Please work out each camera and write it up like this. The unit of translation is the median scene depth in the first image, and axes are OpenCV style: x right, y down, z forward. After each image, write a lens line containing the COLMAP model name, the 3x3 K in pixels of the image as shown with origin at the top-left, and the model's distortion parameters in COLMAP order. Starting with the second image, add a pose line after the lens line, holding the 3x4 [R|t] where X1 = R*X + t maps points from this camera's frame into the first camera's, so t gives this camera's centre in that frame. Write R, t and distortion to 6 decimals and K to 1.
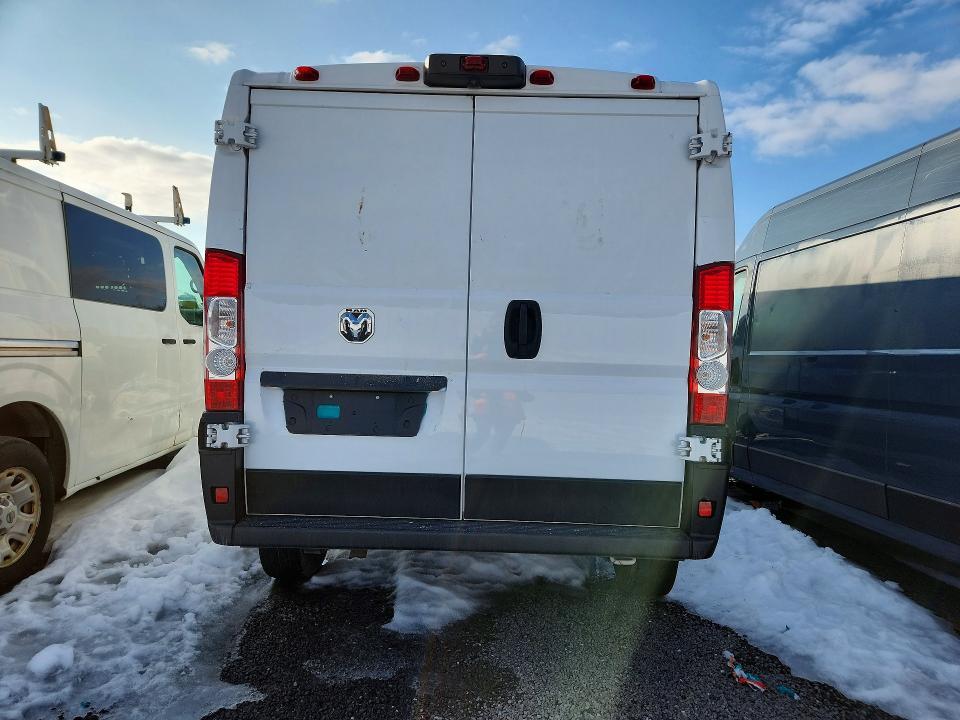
lens RADIAL K [[643.8, 0, 484.2], [0, 643.8, 372.1], [0, 0, 1]] dist [0.077798, -0.071721]
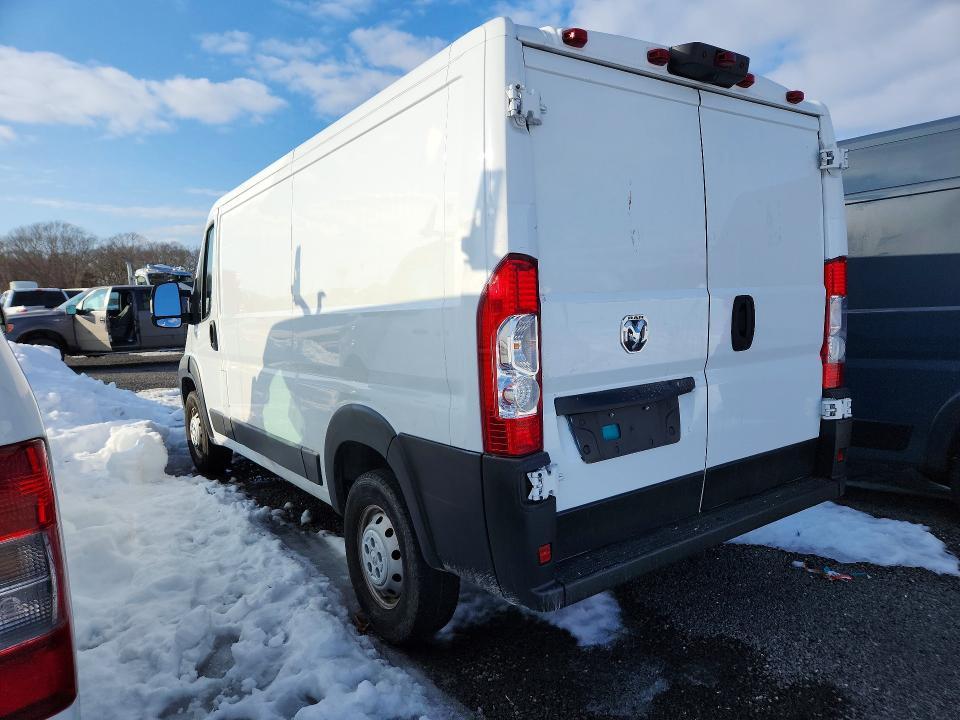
lens RADIAL K [[643.8, 0, 484.2], [0, 643.8, 372.1], [0, 0, 1]] dist [0.077798, -0.071721]
pose [[0.801167, -0.124473, 0.585353, -0.901723], [0.085322, 0.991896, 0.094144, -0.121329], [-0.592328, -0.025482, 0.805294, 0.384877]]
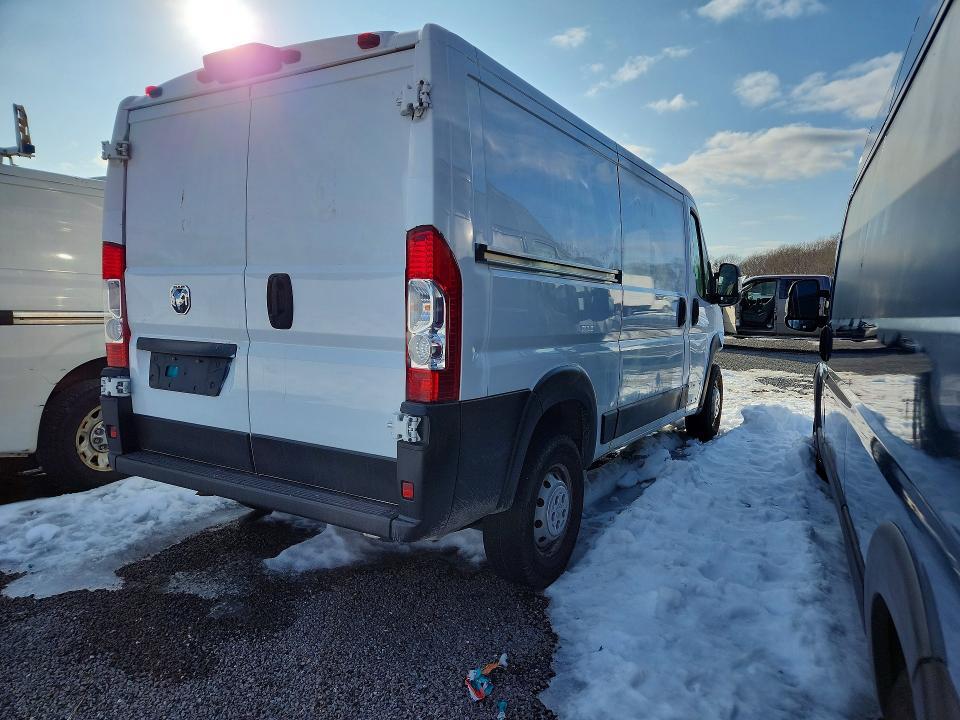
lens RADIAL K [[639.0, 0, 484.6], [0, 639.0, 362.1], [0, 0, 1]] dist [0.072321, -0.070667]
pose [[0.865999, 0.034513, -0.498853, 0.867821], [-0.016043, 0.999019, 0.041268, -0.015373], [0.499788, -0.027735, 0.865704, 0.248561]]
